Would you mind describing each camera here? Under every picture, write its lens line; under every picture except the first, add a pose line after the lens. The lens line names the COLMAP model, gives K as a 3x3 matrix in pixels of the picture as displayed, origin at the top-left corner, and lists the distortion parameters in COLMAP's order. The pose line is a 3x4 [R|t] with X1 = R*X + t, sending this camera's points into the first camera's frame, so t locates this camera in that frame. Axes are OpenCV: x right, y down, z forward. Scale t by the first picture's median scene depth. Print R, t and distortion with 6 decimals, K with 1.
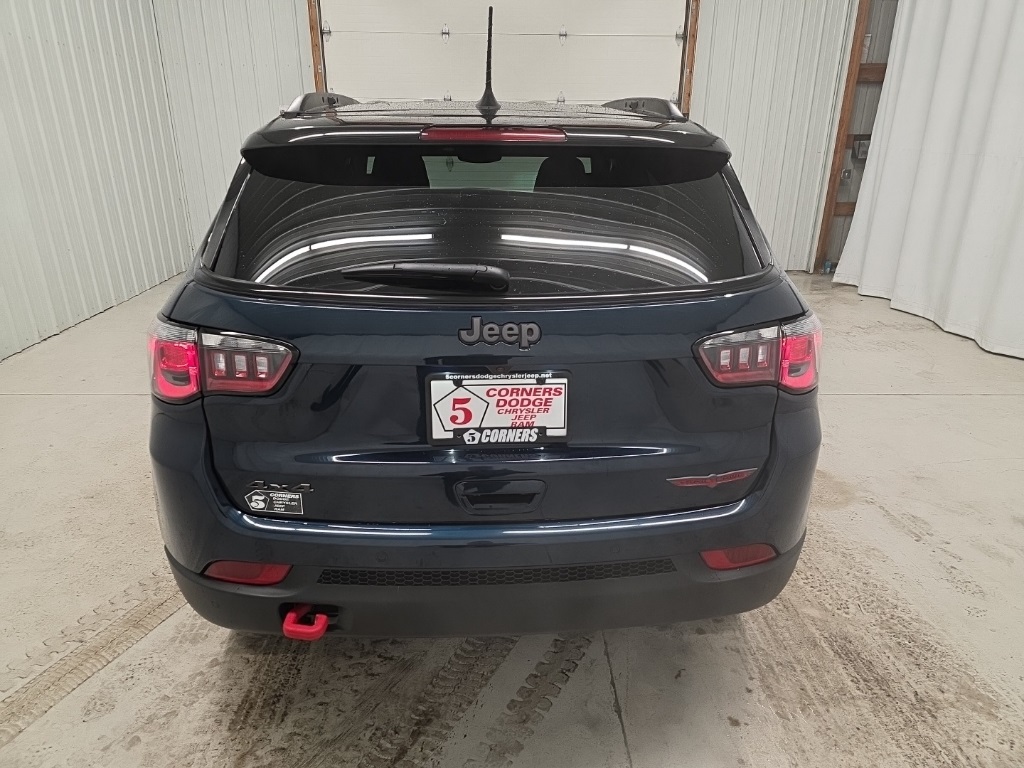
lens RADIAL K [[696.8, 0, 508.6], [0, 696.8, 380.2], [0, 0, 1]] dist [0.040253, -0.023423]
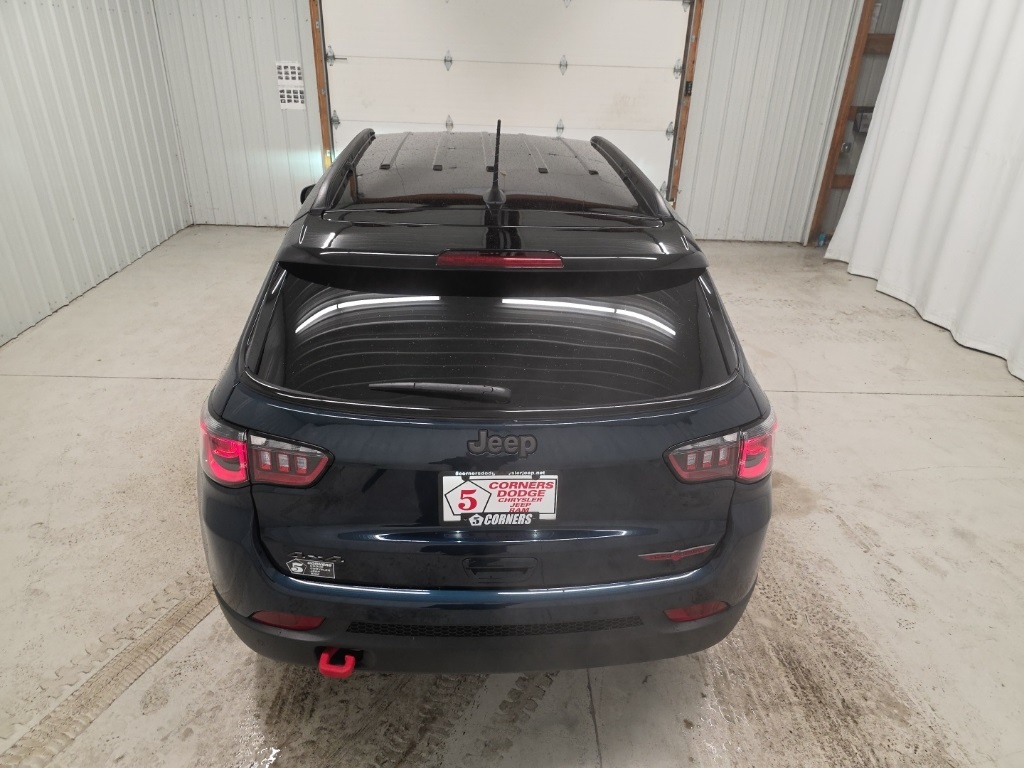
lens RADIAL K [[696.8, 0, 507.5], [0, 696.8, 392.8], [0, 0, 1]] dist [0.040253, -0.023423]
pose [[0.999721, 0.021659, 0.009449, -0.011584], [-0.022599, 0.993173, 0.114443, -0.201820], [-0.006905, -0.114625, 0.993385, -0.120034]]
